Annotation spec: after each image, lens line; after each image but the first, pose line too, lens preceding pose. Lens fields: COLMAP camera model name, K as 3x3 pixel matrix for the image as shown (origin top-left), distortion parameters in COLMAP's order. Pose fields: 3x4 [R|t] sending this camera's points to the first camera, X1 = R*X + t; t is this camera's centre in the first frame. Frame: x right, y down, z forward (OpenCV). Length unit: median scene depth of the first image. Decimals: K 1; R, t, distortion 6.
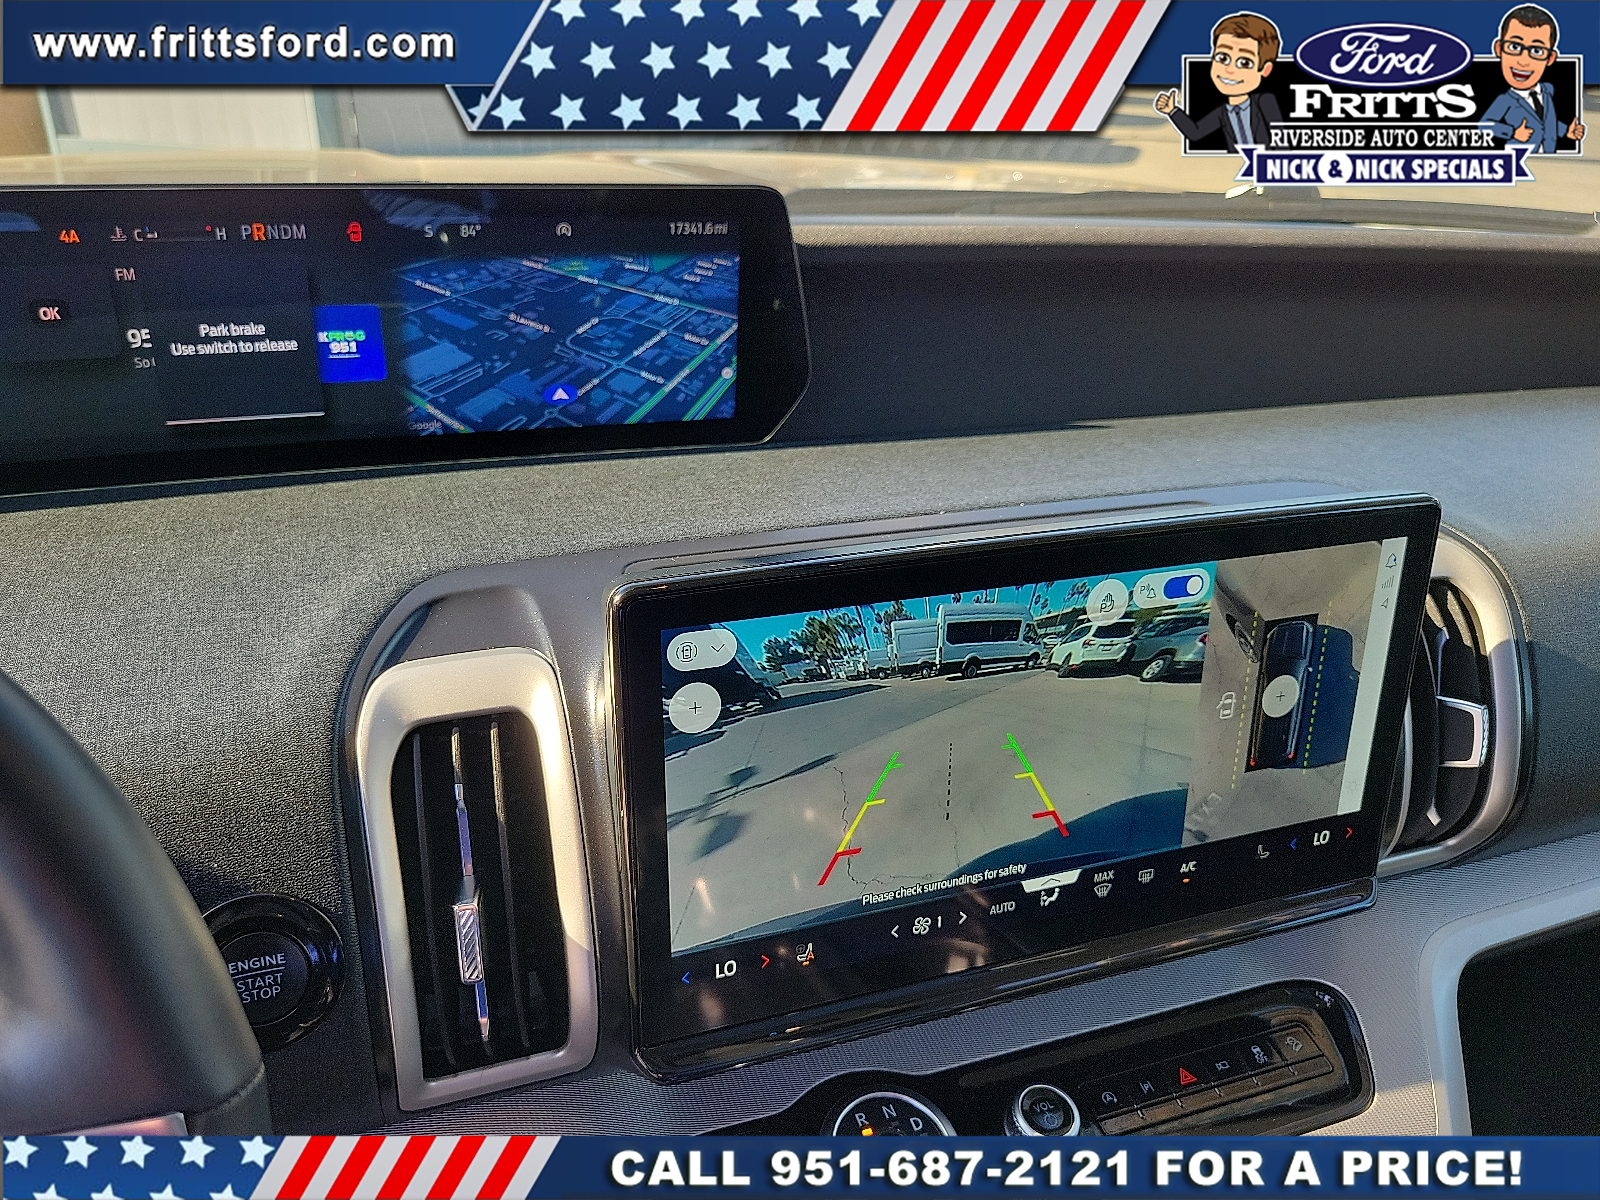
lens RADIAL K [[1210.6, 0, 772.4], [0, 1210.6, 600.8], [0, 0, 1]] dist [0.023973, -0.005185]
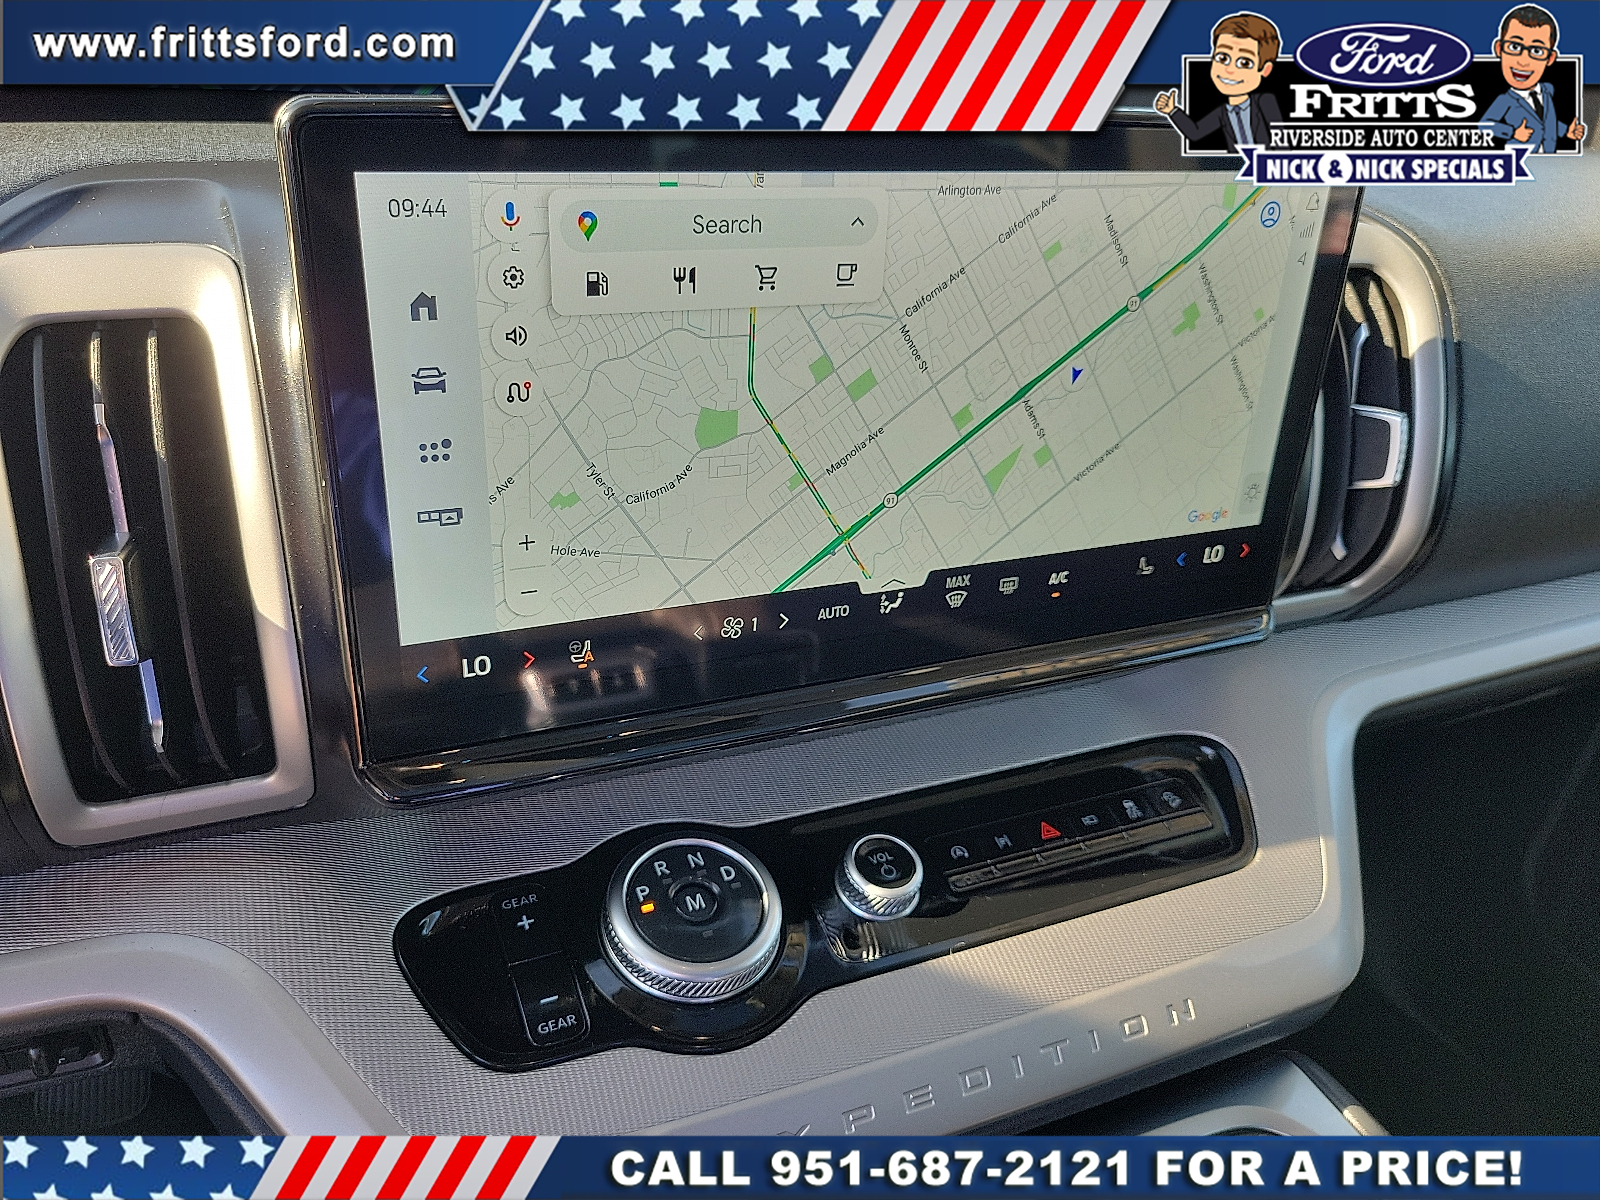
lens RADIAL K [[1210.6, 0, 760.1], [0, 1210.6, 604.8], [0, 0, 1]] dist [0.023973, -0.005185]
pose [[0.997591, 0.007064, 0.069011, 0.068320], [-0.012914, 0.996323, 0.084701, 0.146445], [-0.068159, -0.085388, 0.994014, 0.155893]]
